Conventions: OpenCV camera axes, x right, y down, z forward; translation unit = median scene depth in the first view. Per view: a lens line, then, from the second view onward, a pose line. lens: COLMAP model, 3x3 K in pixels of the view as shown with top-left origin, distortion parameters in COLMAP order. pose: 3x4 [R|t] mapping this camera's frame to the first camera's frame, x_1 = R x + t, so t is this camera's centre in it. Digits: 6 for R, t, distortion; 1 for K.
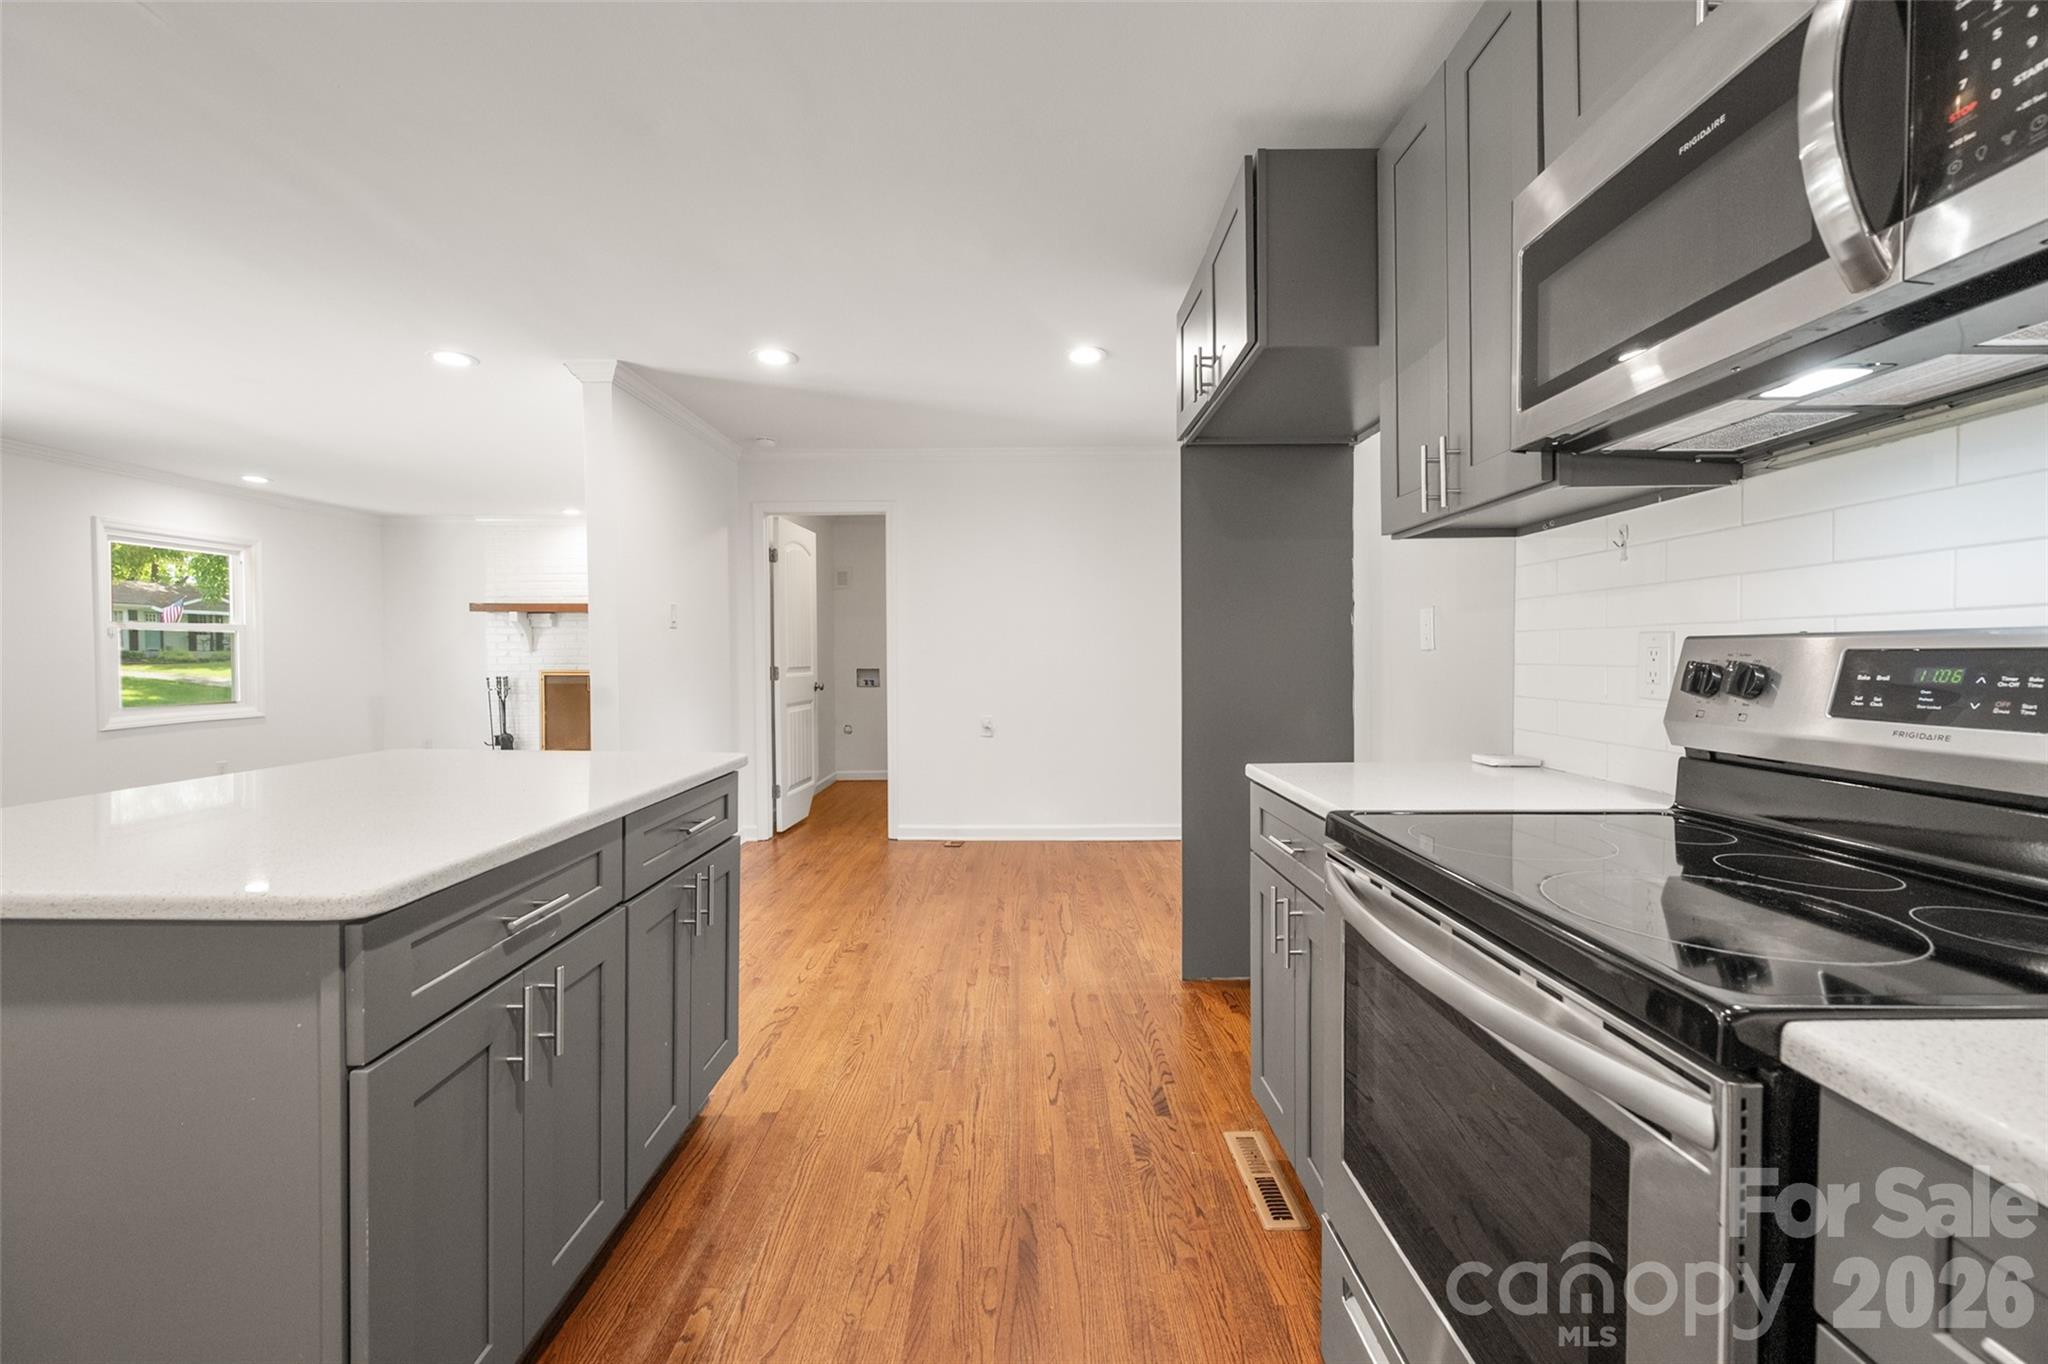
lens RADIAL K [[820.8, 0, 1024.0], [0, 820.8, 682.0], [0, 0, 1]] dist [-0.000055, -0.000023]
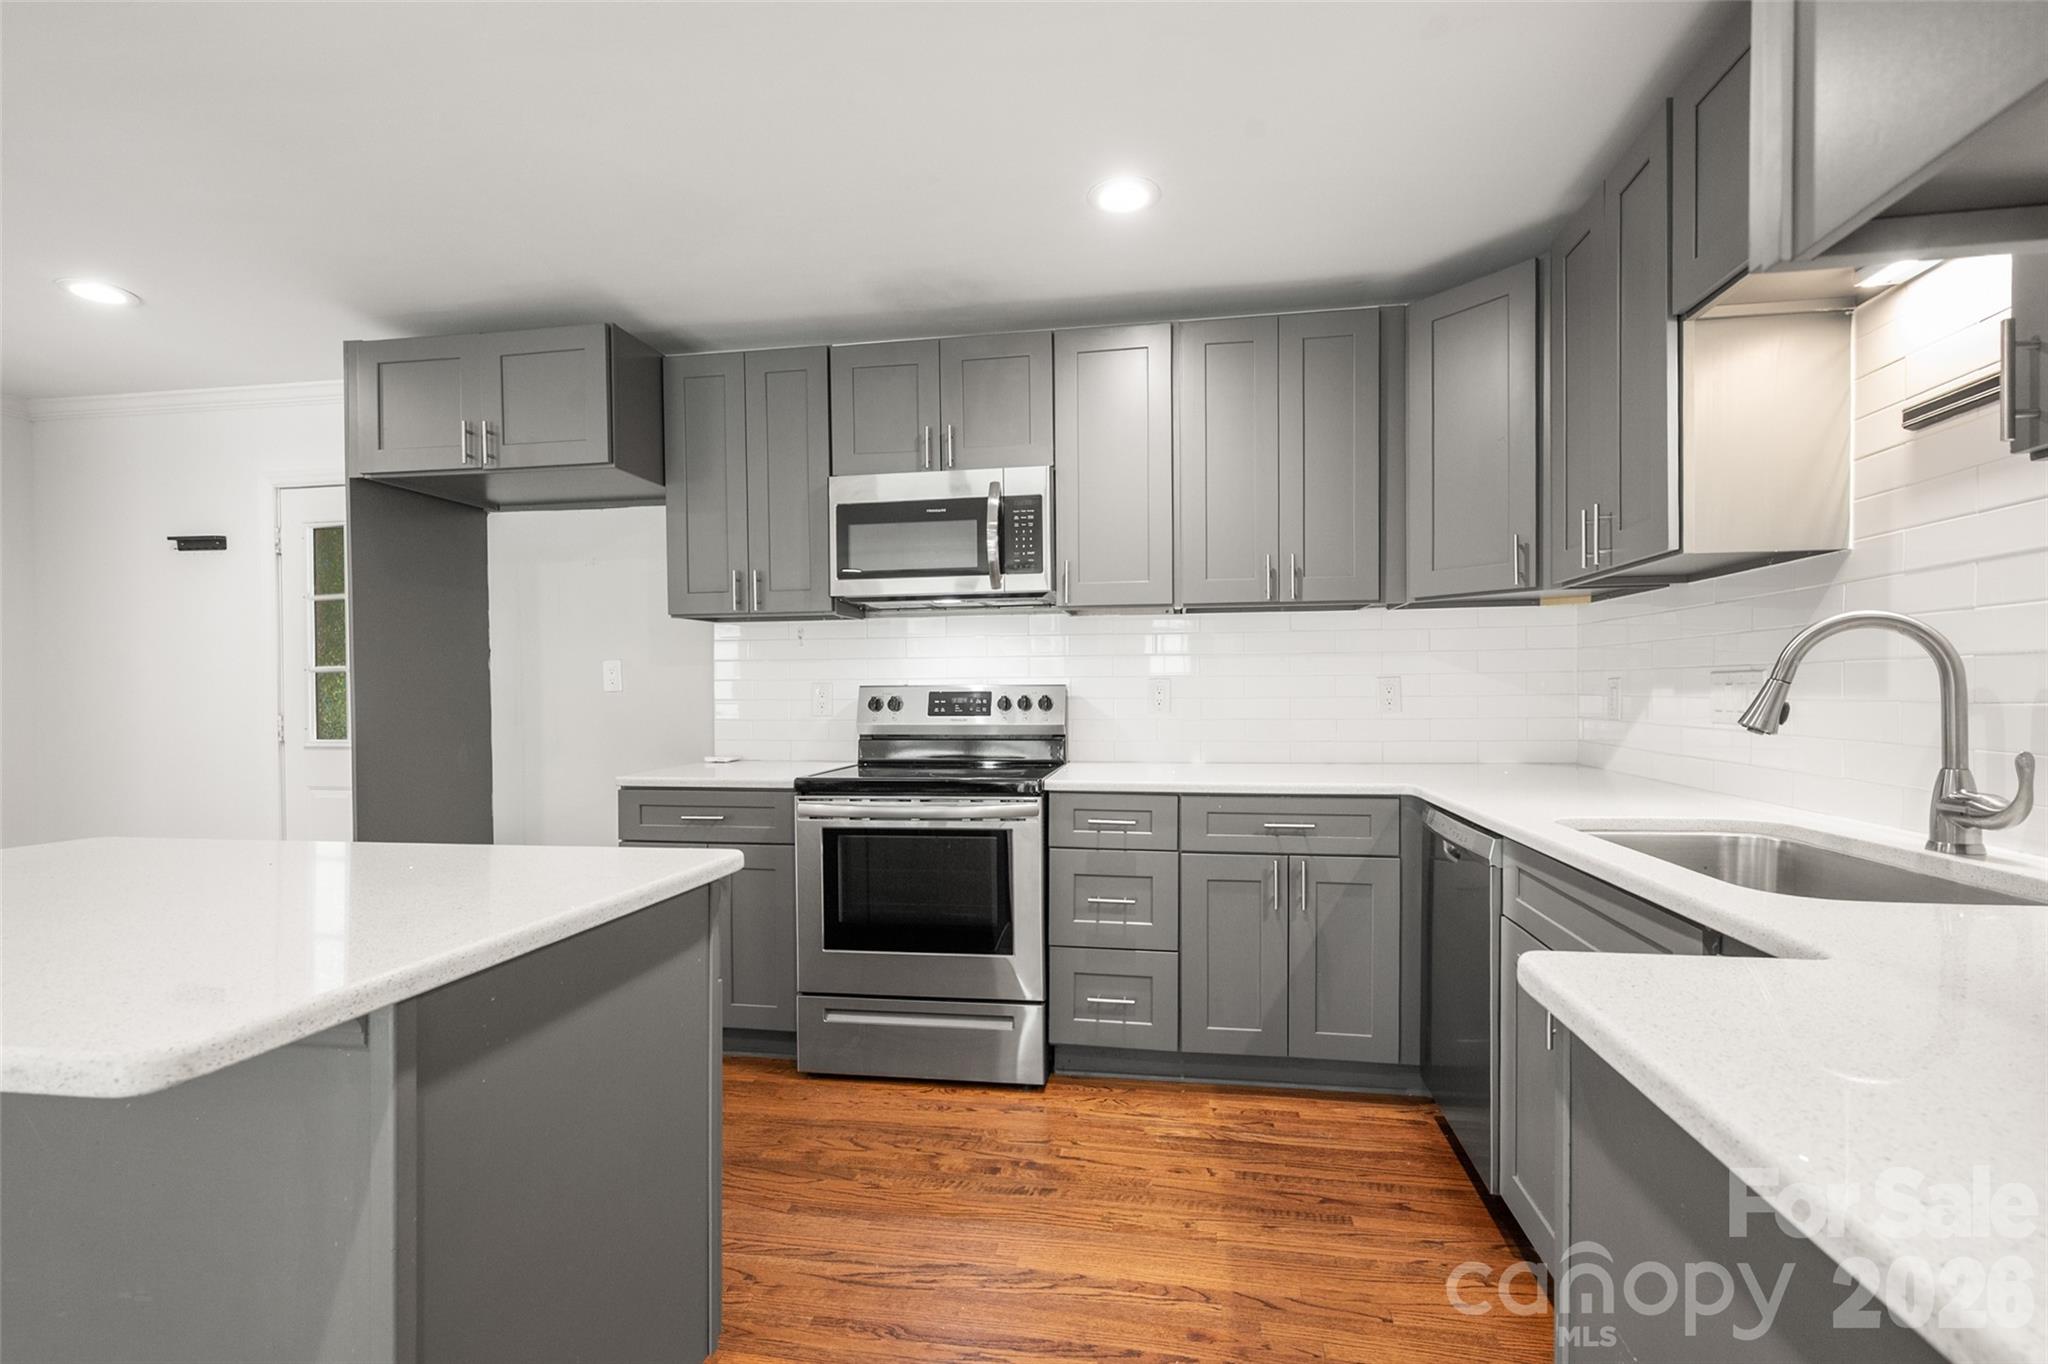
lens RADIAL K [[898.5, 0, 1025.1], [0, 898.5, 707.9], [0, 0, 1]] dist [0.000308, 0.000000]
pose [[0.158606, -0.015498, 0.987220, -1.585351], [0.036645, 0.999280, 0.009800, -0.002186], [-0.986662, 0.034622, 0.159059, 0.160033]]
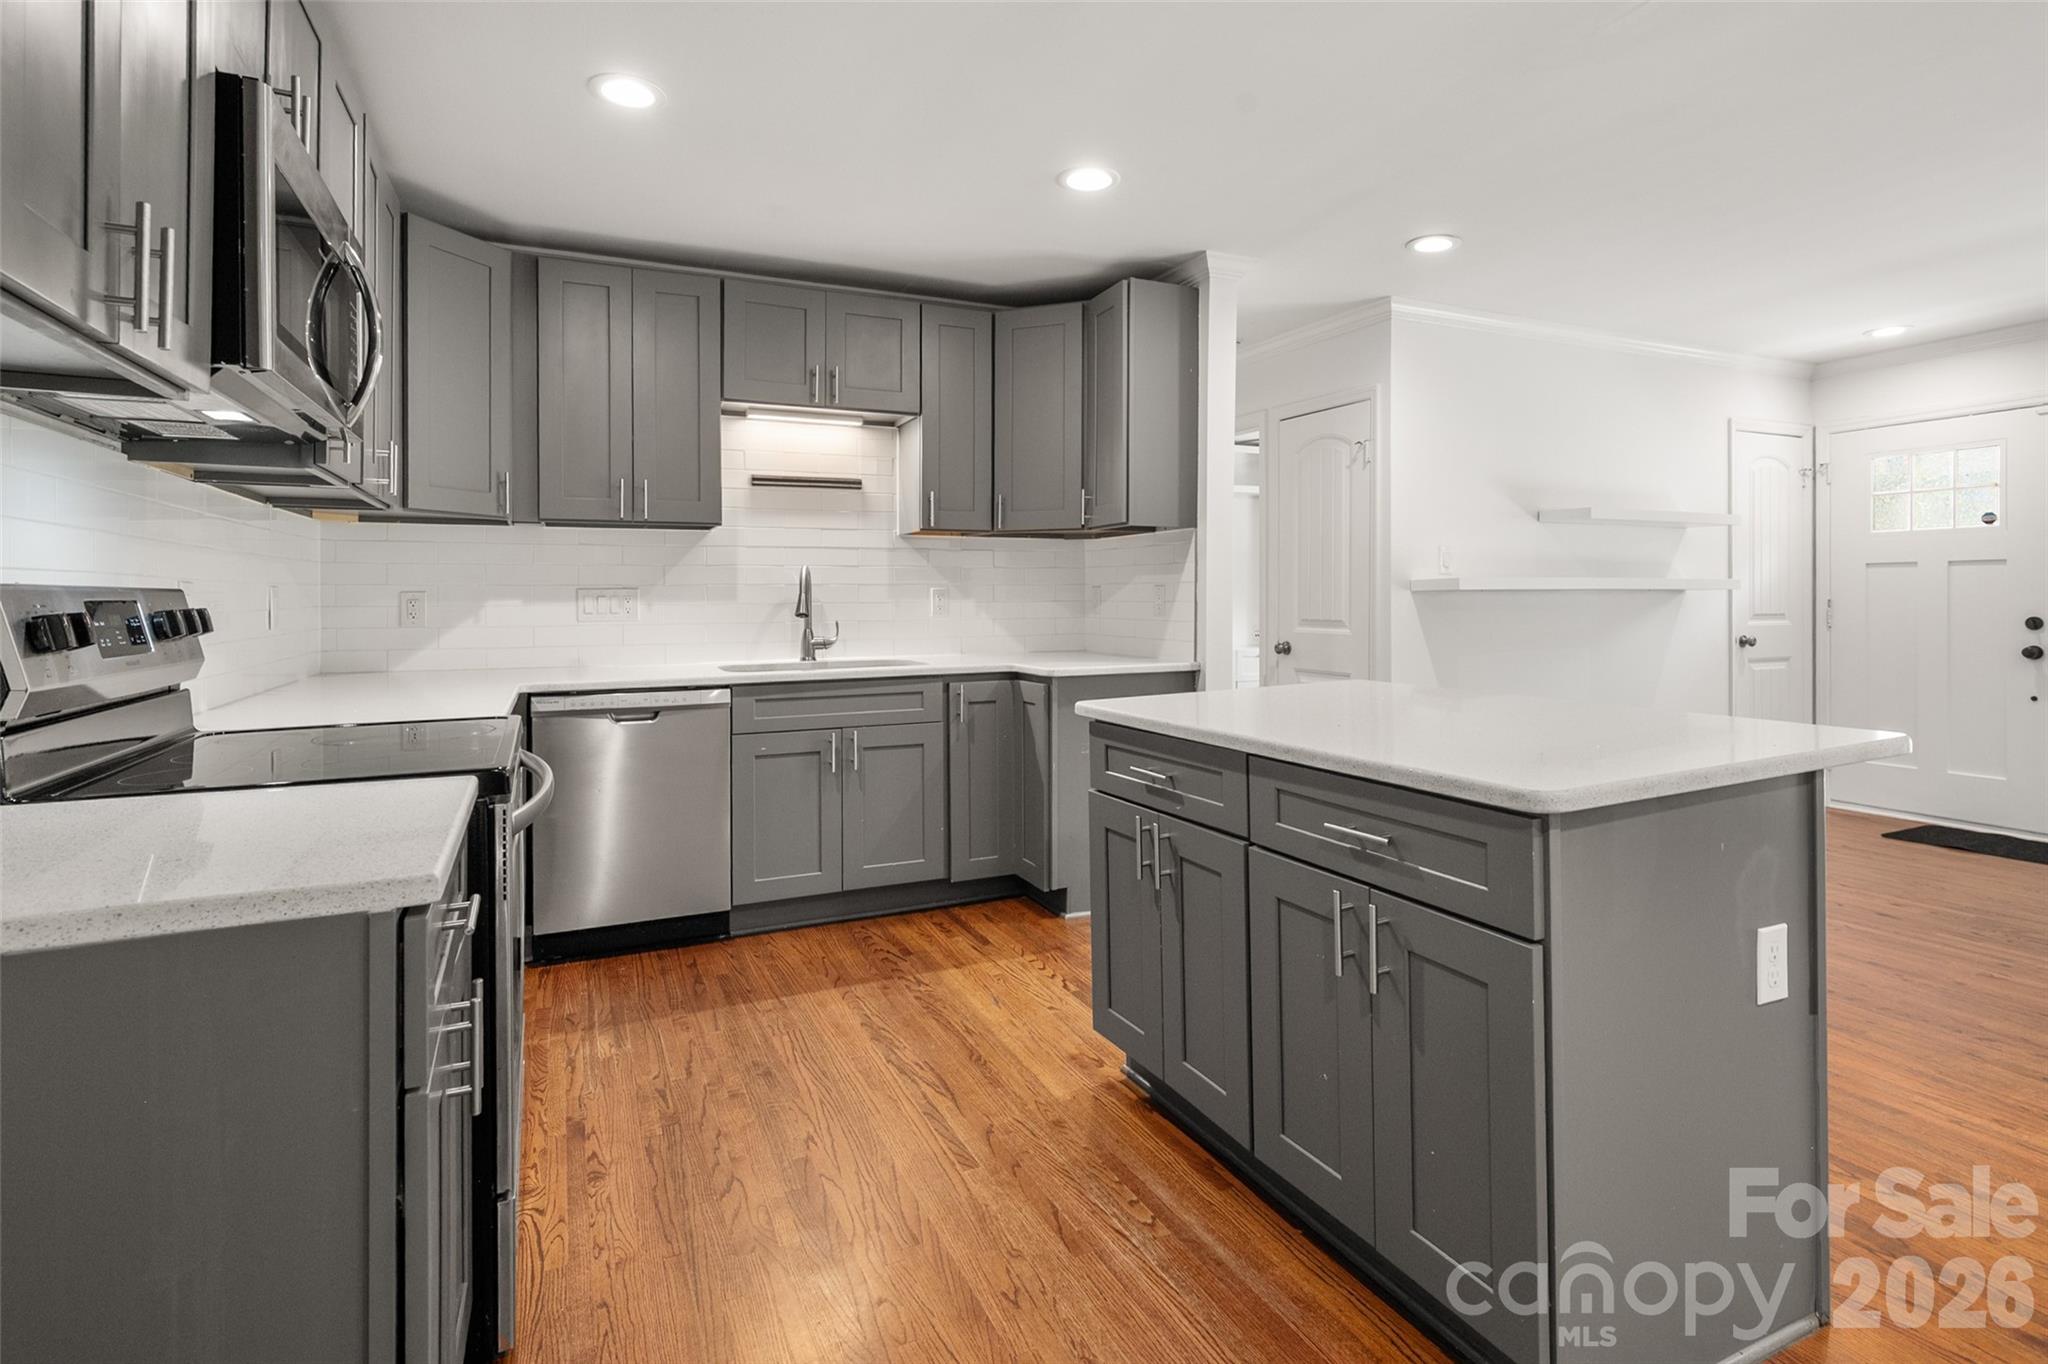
lens RADIAL K [[1006.8, 0, 1024.0], [0, 1006.8, 682.0], [0, 0, 1]] dist [0.000001, 0.000002]
pose [[-0.906281, 0.039892, -0.420788, 0.295296], [-0.006639, 0.994070, 0.108540, -0.058302], [0.422623, 0.101162, -0.900642, 2.257977]]
